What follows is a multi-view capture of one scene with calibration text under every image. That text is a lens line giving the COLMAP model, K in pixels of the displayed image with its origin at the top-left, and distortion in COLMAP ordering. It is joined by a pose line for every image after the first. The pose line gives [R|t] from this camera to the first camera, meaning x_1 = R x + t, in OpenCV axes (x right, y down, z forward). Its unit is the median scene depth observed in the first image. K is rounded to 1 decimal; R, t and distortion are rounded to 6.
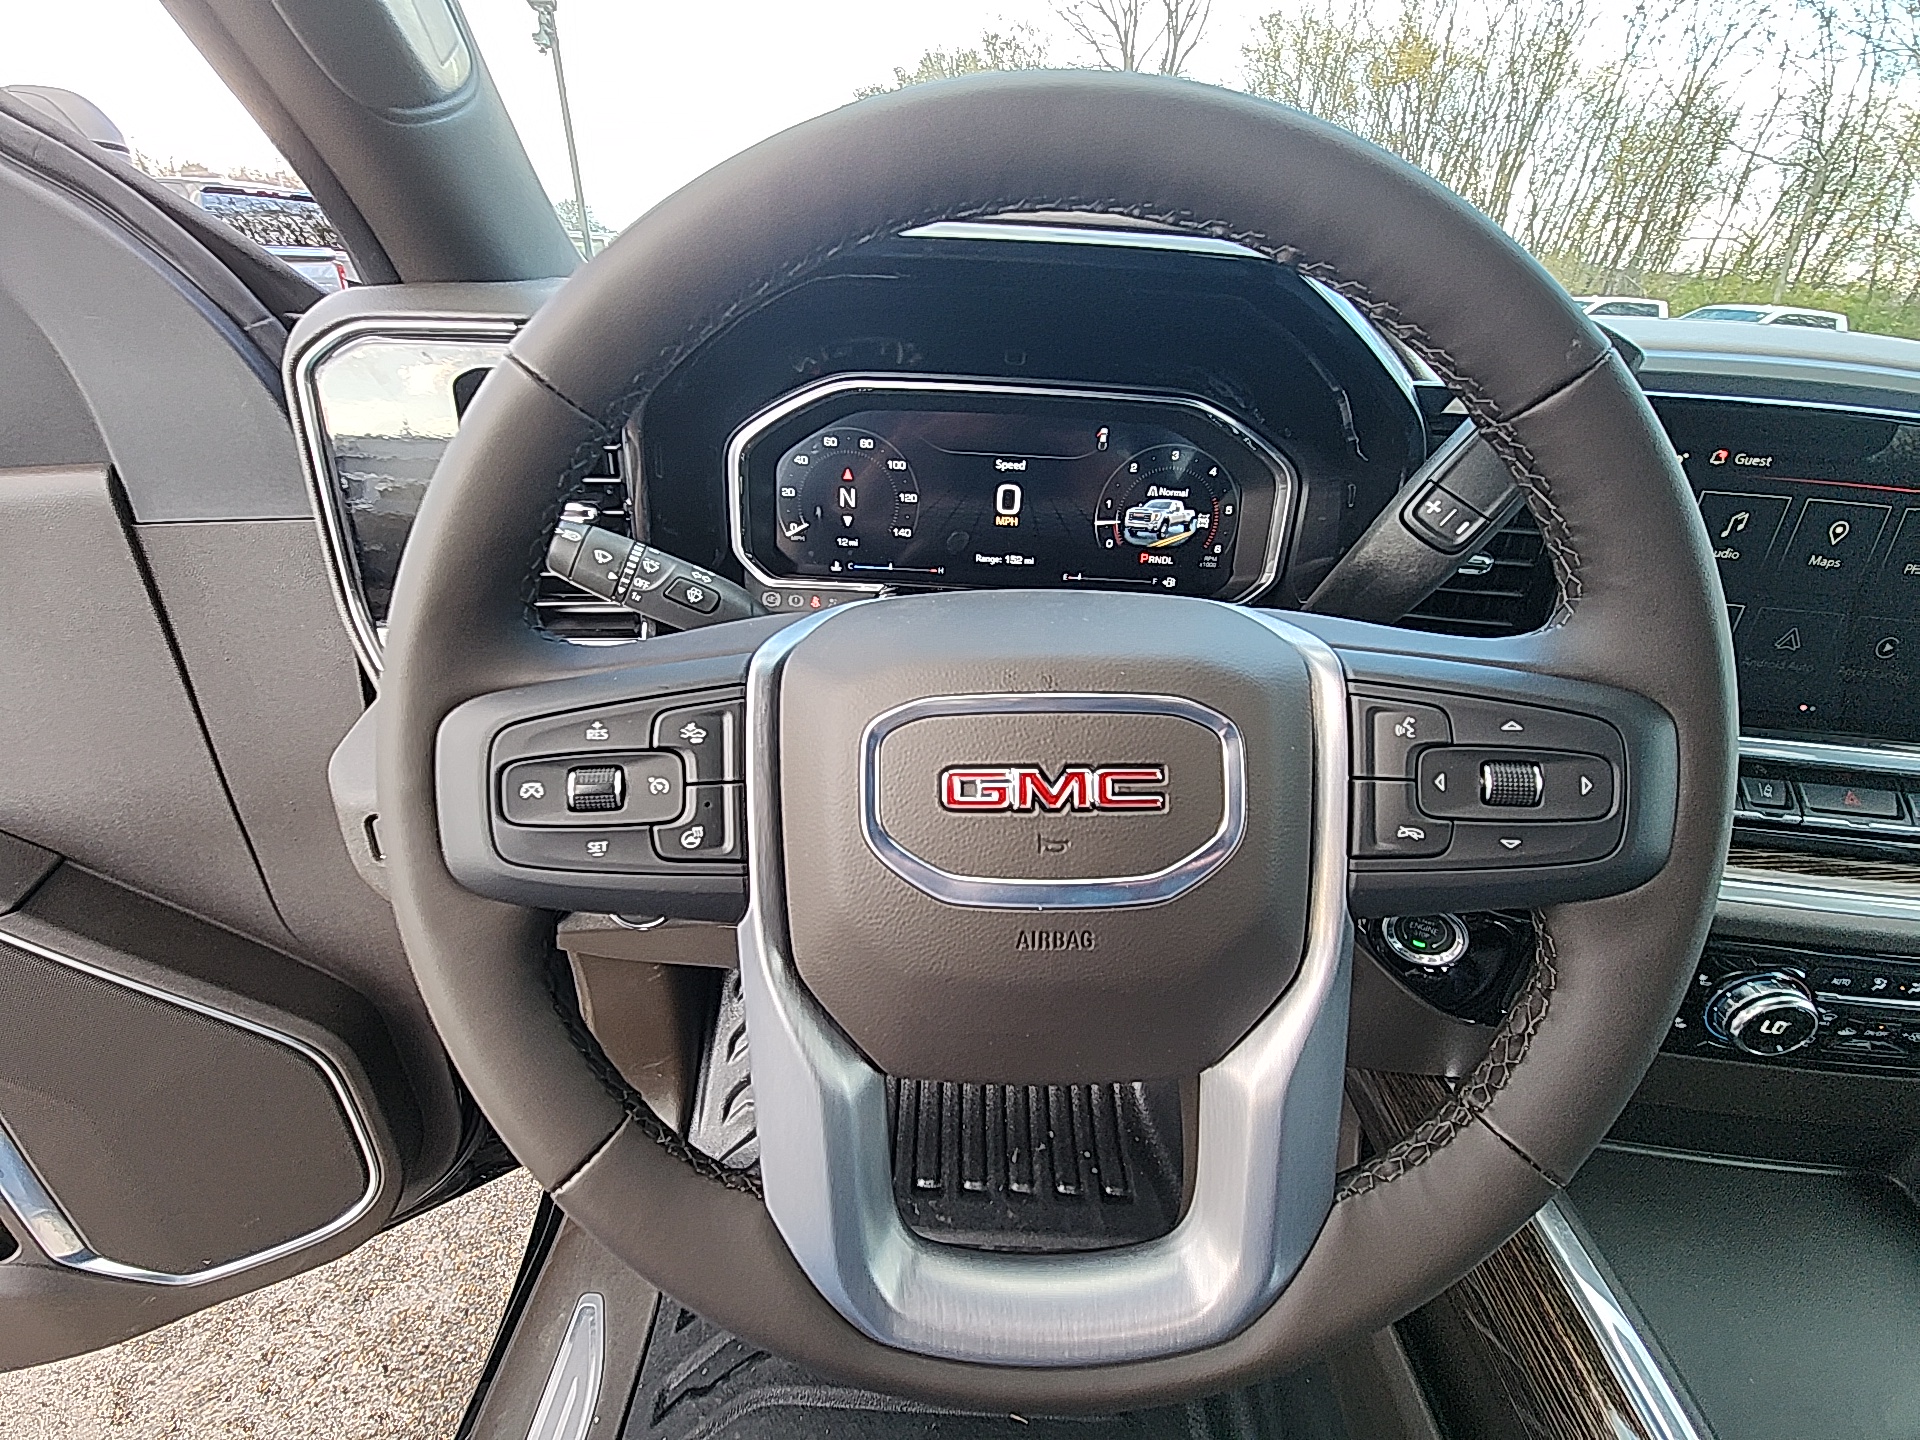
lens RADIAL K [[773.6, 0, 957.4], [0, 773.6, 704.6], [0, 0, 1]] dist [0.016121, -0.012988]
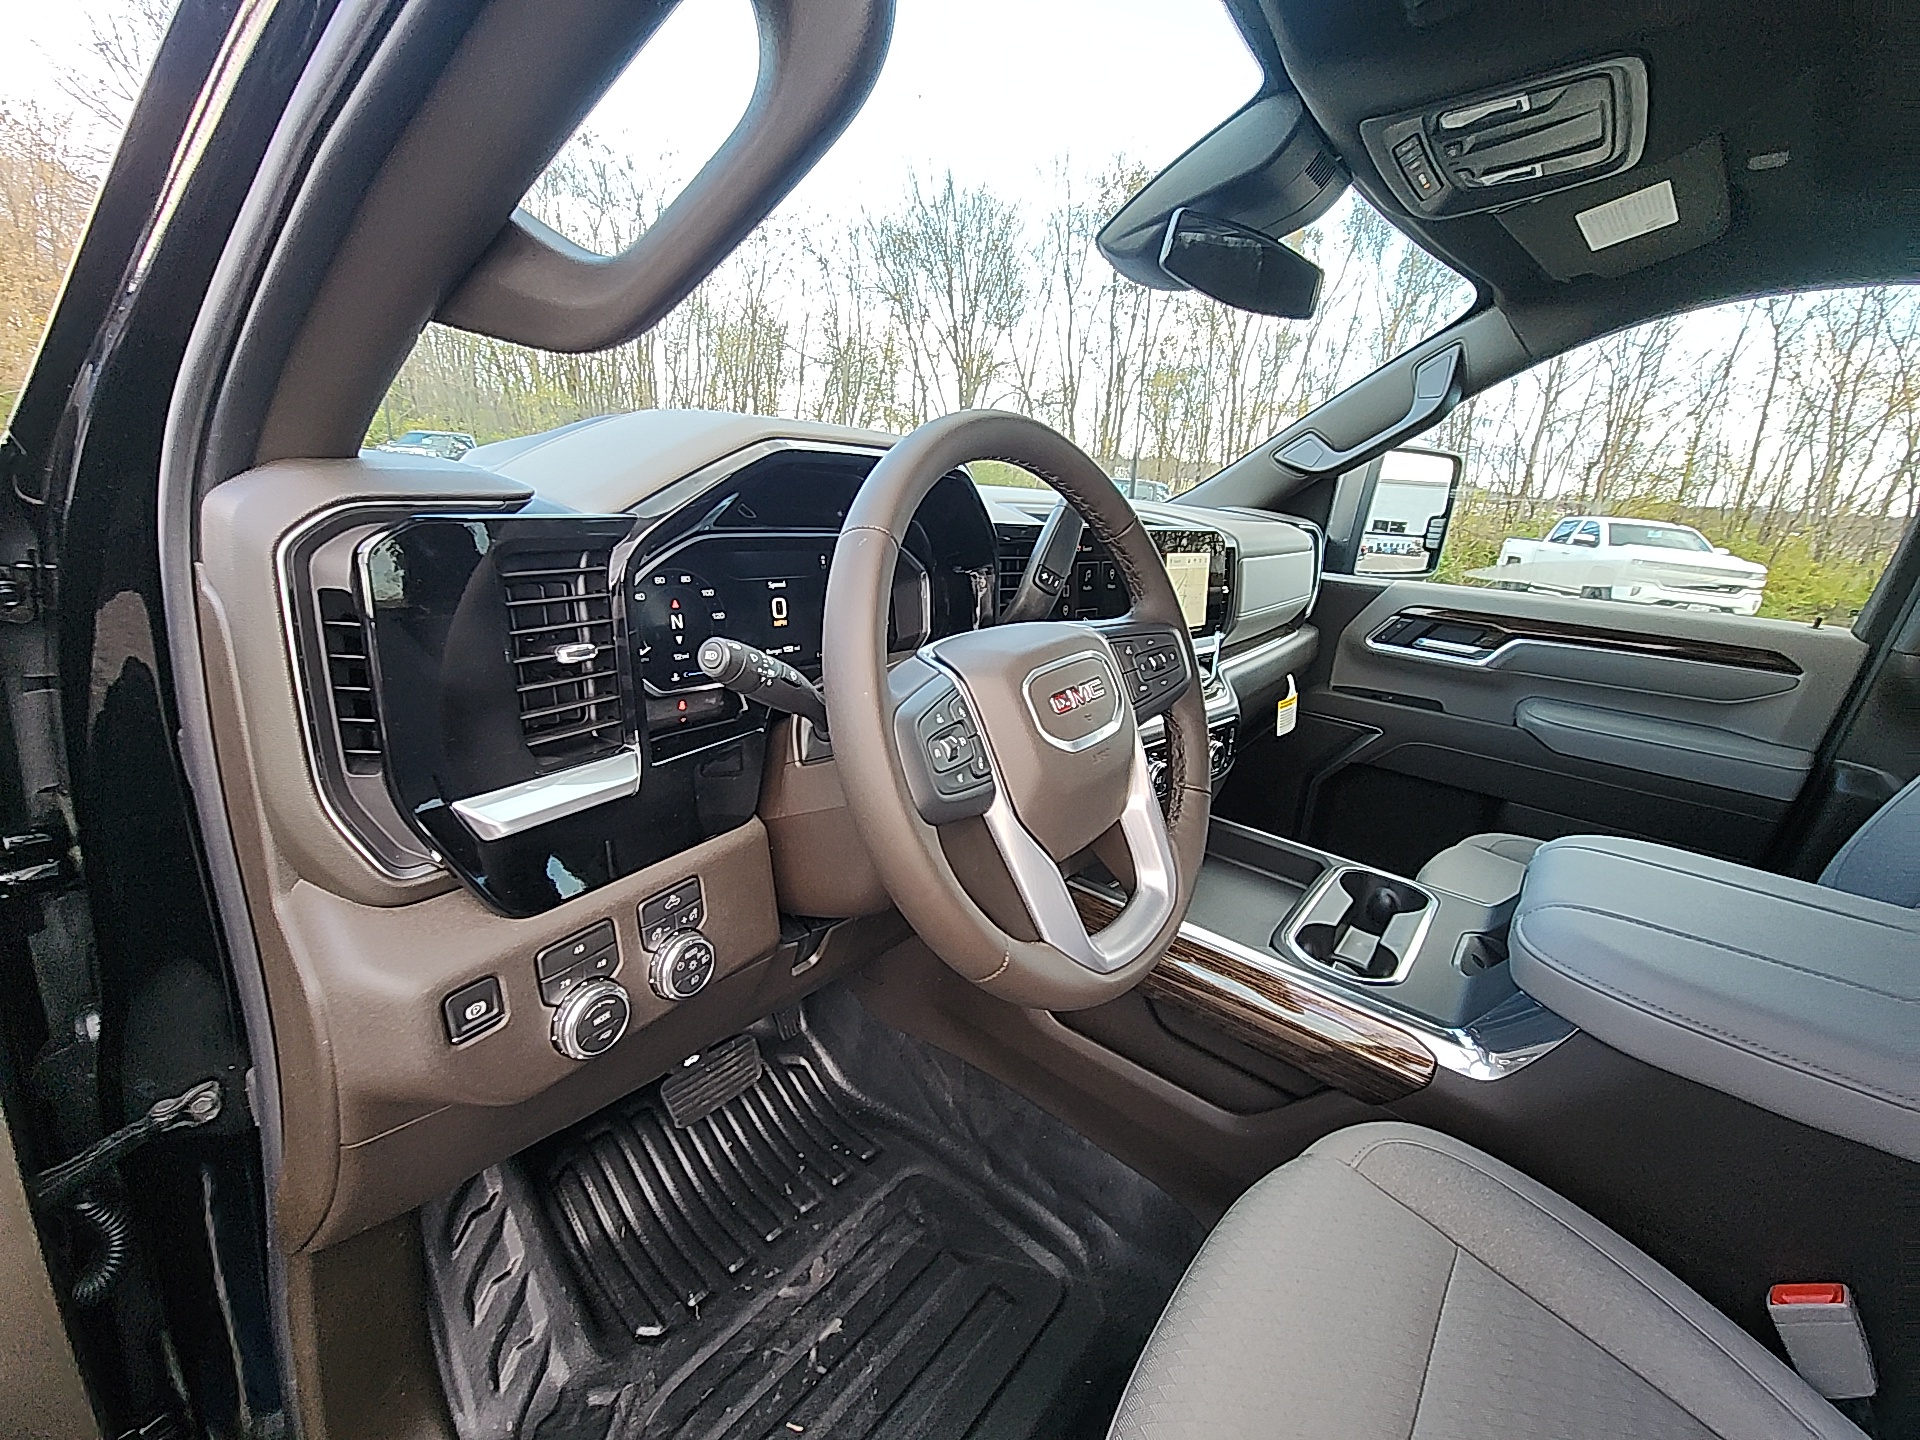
lens RADIAL K [[772.5, 0, 952.7], [0, 772.5, 706.4], [0, 0, 1]] dist [0.008776, -0.005209]
pose [[0.626131, -0.213959, 0.749787, -0.861005], [0.323162, 0.946344, 0.000182, 0.008050], [-0.709596, 0.242189, 0.661679, -0.120827]]
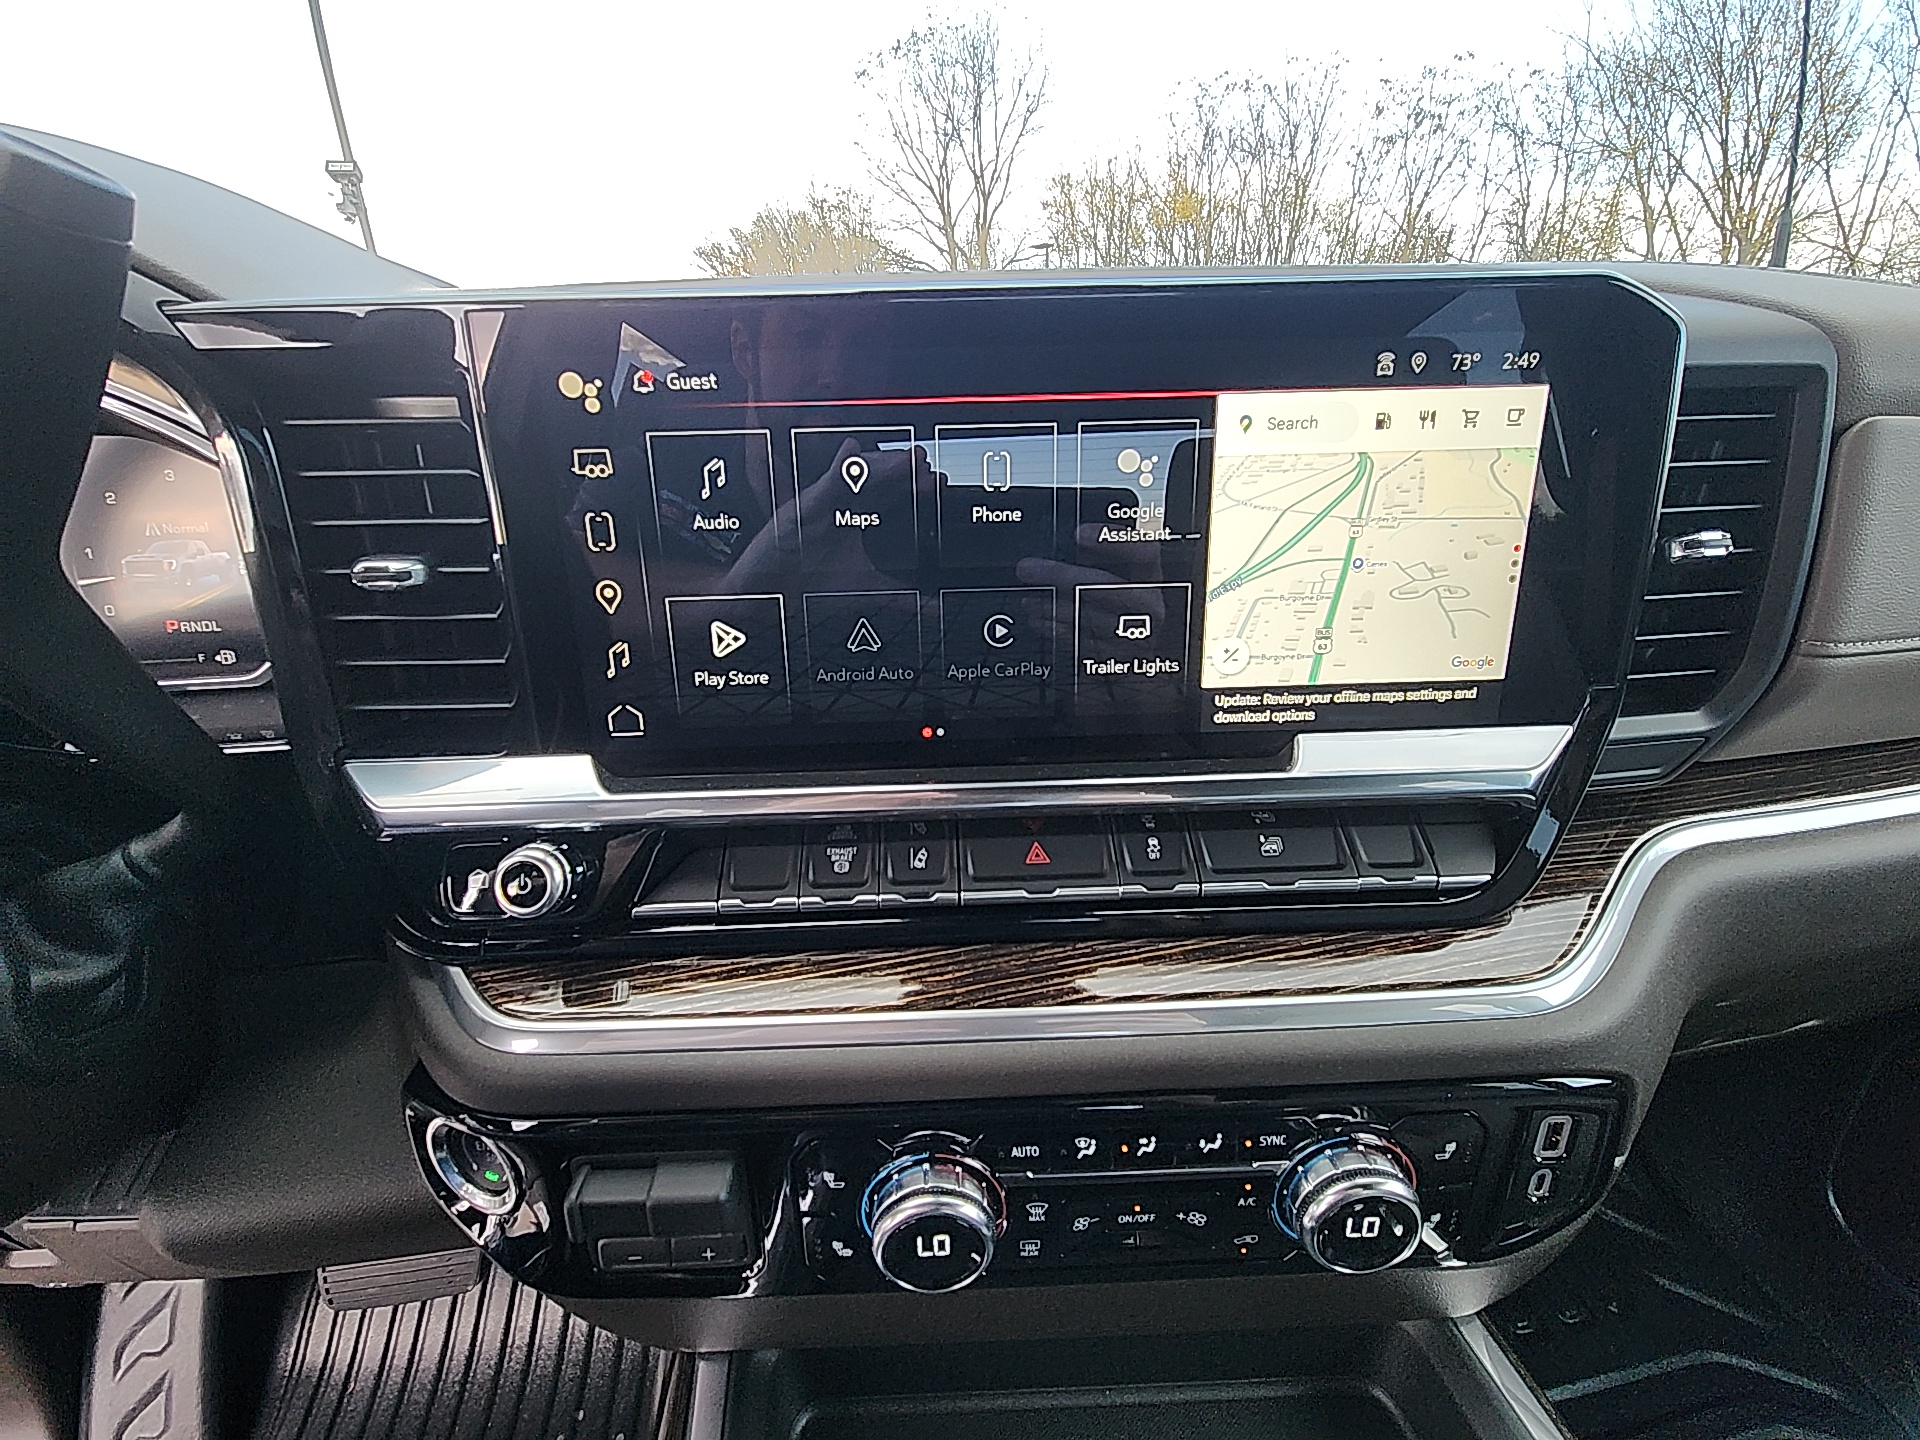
lens RADIAL K [[767.0, 0, 948.7], [0, 767.0, 702.4], [0, 0, 1]] dist [0.012312, -0.005762]
pose [[0.985241, -0.113632, 0.128014, 0.863627], [0.129581, 0.983779, -0.124044, 0.054880], [-0.111842, 0.138802, 0.983985, 0.271276]]
